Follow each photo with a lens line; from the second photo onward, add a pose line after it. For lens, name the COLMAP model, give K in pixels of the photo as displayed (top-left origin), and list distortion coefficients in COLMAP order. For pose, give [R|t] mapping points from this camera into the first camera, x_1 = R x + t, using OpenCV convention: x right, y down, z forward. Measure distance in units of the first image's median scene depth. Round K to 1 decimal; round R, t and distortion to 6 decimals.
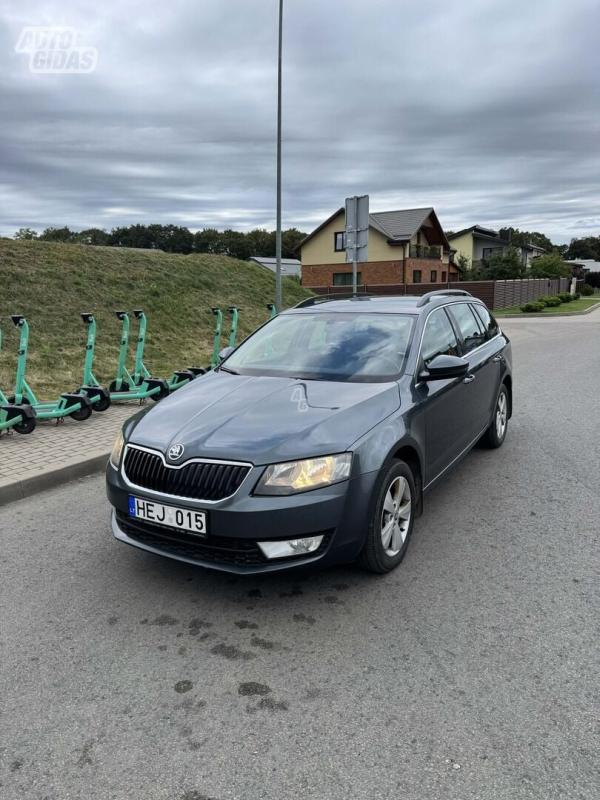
lens RADIAL K [[542.3, 0, 301.1], [0, 542.3, 426.3], [0, 0, 1]] dist [0.080721, -0.108747]
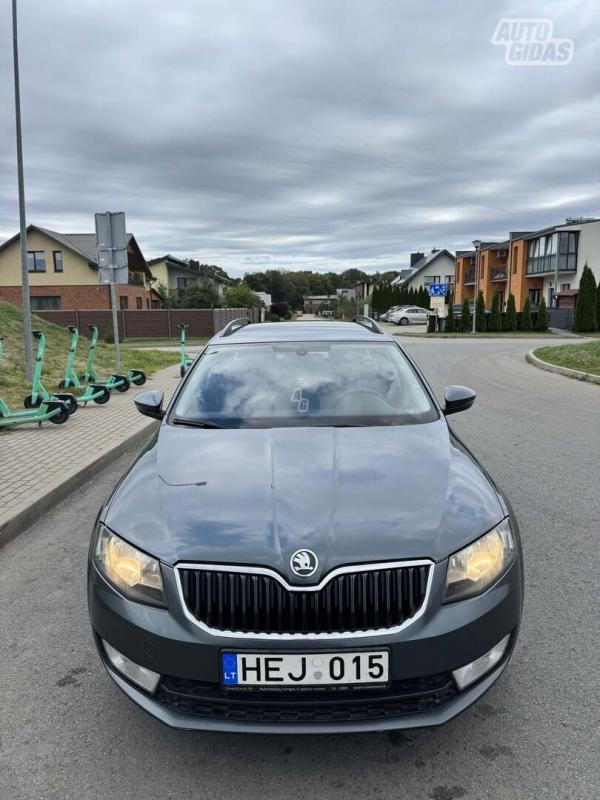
lens RADIAL K [[546.2, 0, 304.6], [0, 546.2, 430.2], [0, 0, 1]] dist [0.063491, -0.112241]
pose [[0.863165, -0.094947, 0.495915, -0.523907], [0.115181, 0.993291, -0.010304, -0.098590], [-0.491610, 0.066014, 0.868310, 0.433241]]
